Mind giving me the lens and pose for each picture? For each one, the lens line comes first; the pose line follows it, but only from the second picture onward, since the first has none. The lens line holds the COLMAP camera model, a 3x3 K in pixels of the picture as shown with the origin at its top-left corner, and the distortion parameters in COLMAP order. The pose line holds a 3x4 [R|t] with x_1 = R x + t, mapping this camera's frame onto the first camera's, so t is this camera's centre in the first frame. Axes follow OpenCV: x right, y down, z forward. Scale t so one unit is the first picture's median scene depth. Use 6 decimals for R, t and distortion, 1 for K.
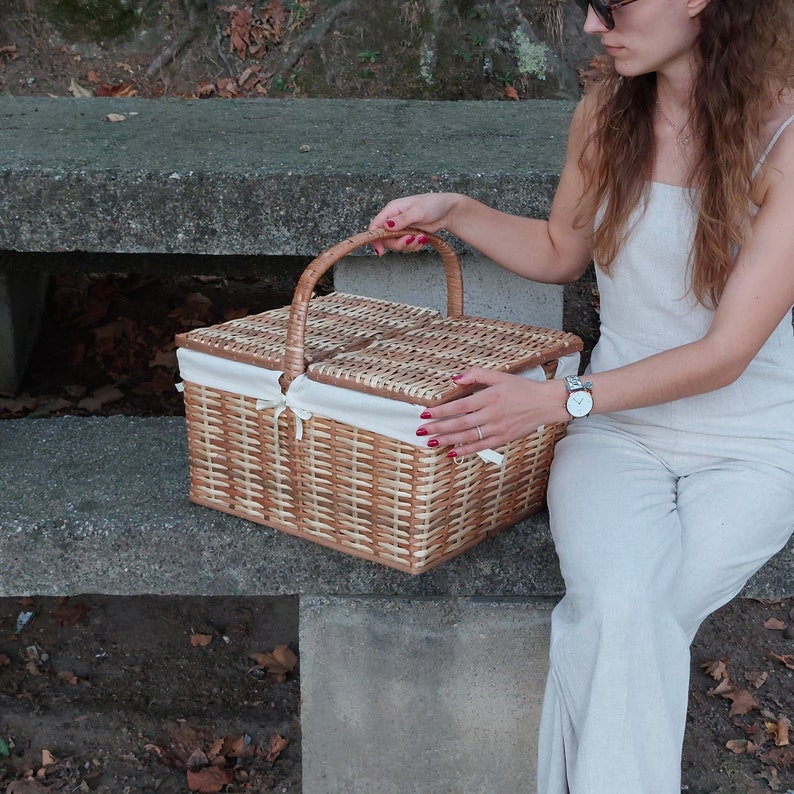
lens RADIAL K [[1485.6, 0, 402.1], [0, 1485.6, 401.3], [0, 0, 1]] dist [0.409319, -2.124539]
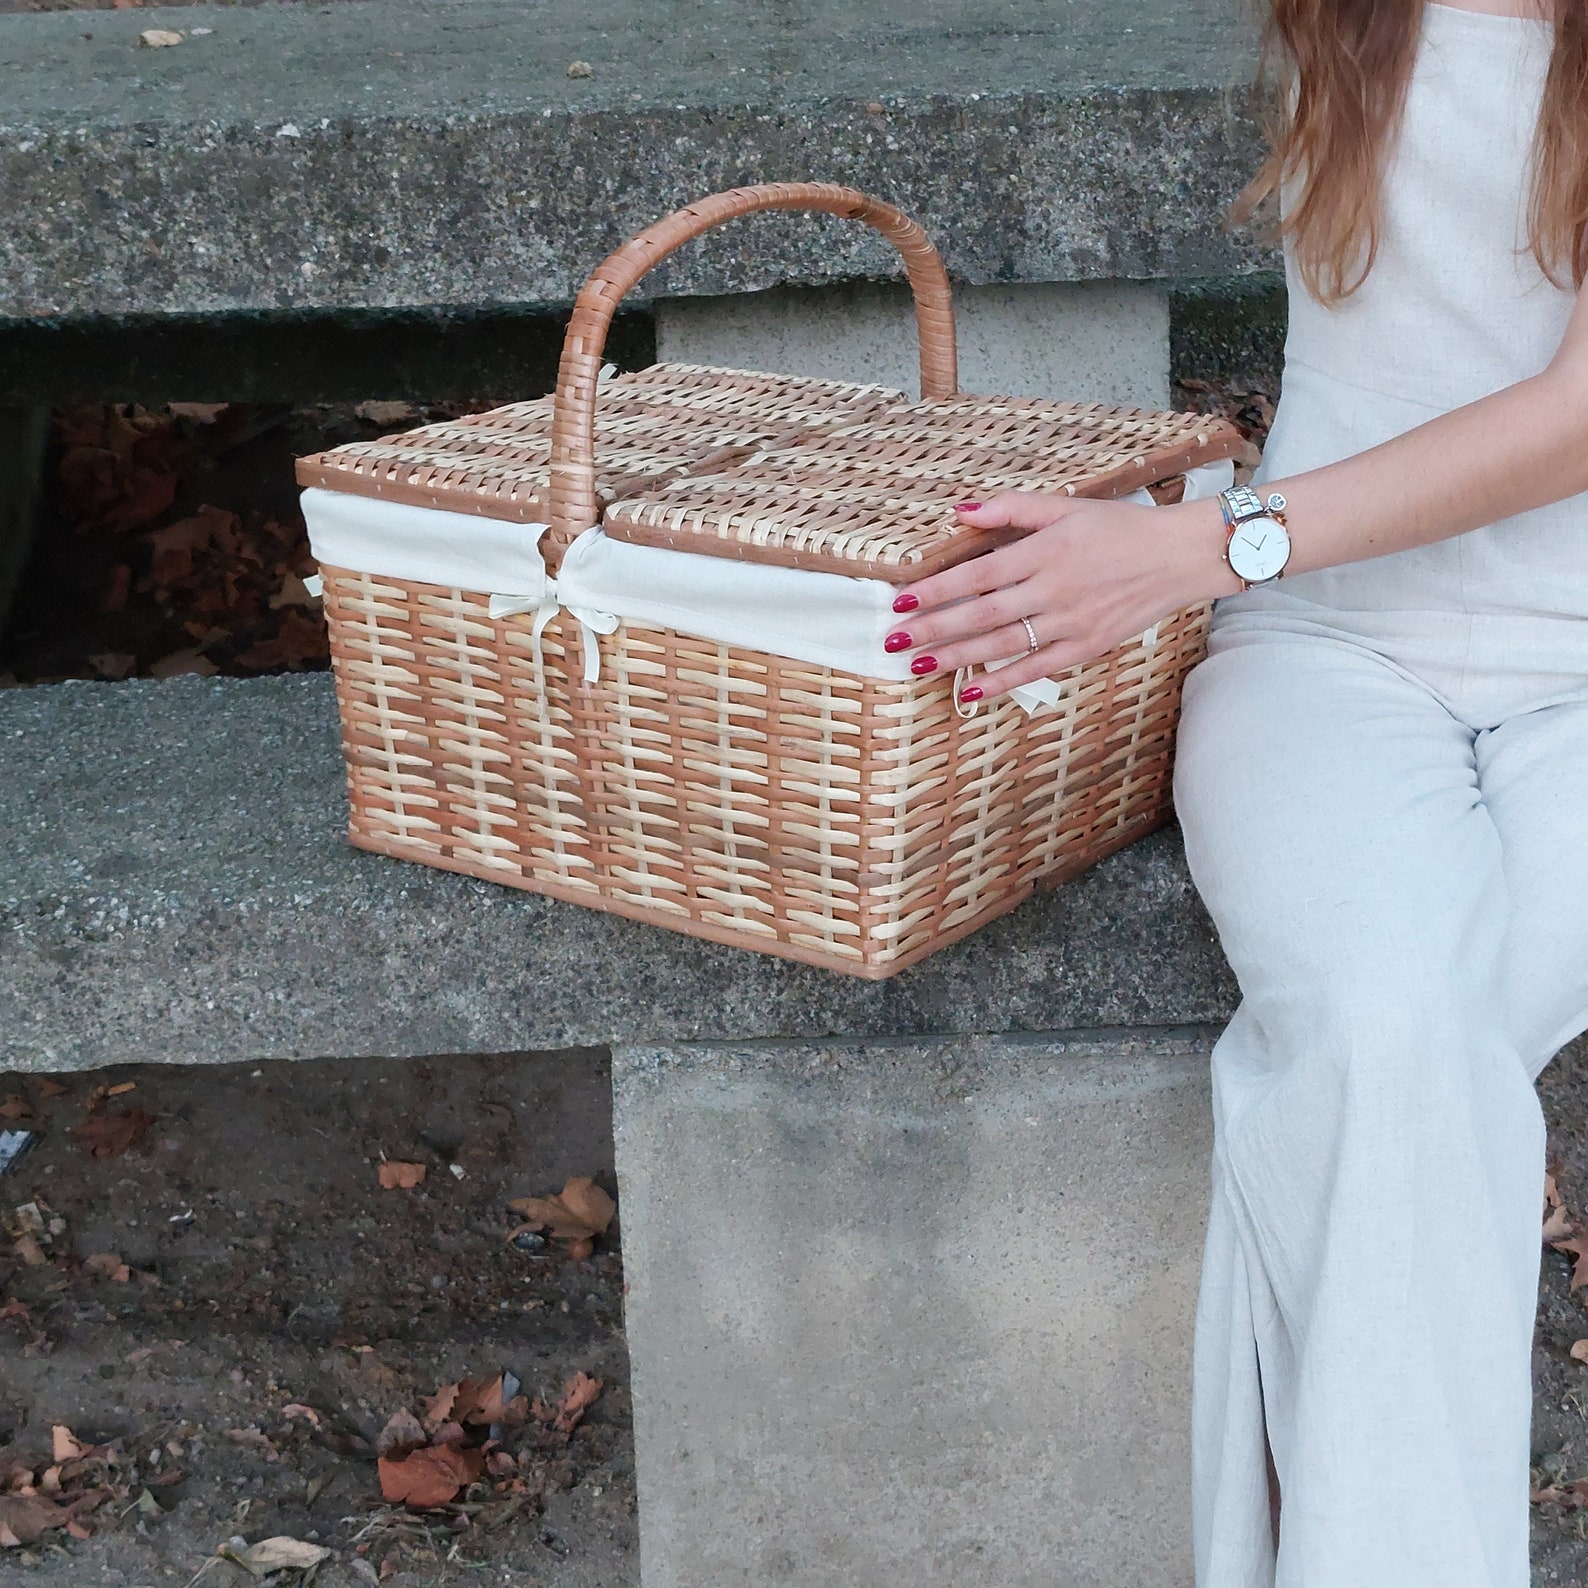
lens RADIAL K [[2980.4, 0, 829.7], [0, 2980.4, 790.2], [0, 0, 1]] dist [0.429726, -2.335551]
pose [[0.999082, -0.042446, 0.005858, -0.006353], [0.042301, 0.998840, 0.023000, 0.035903], [-0.006828, -0.022731, 0.999718, 0.120674]]
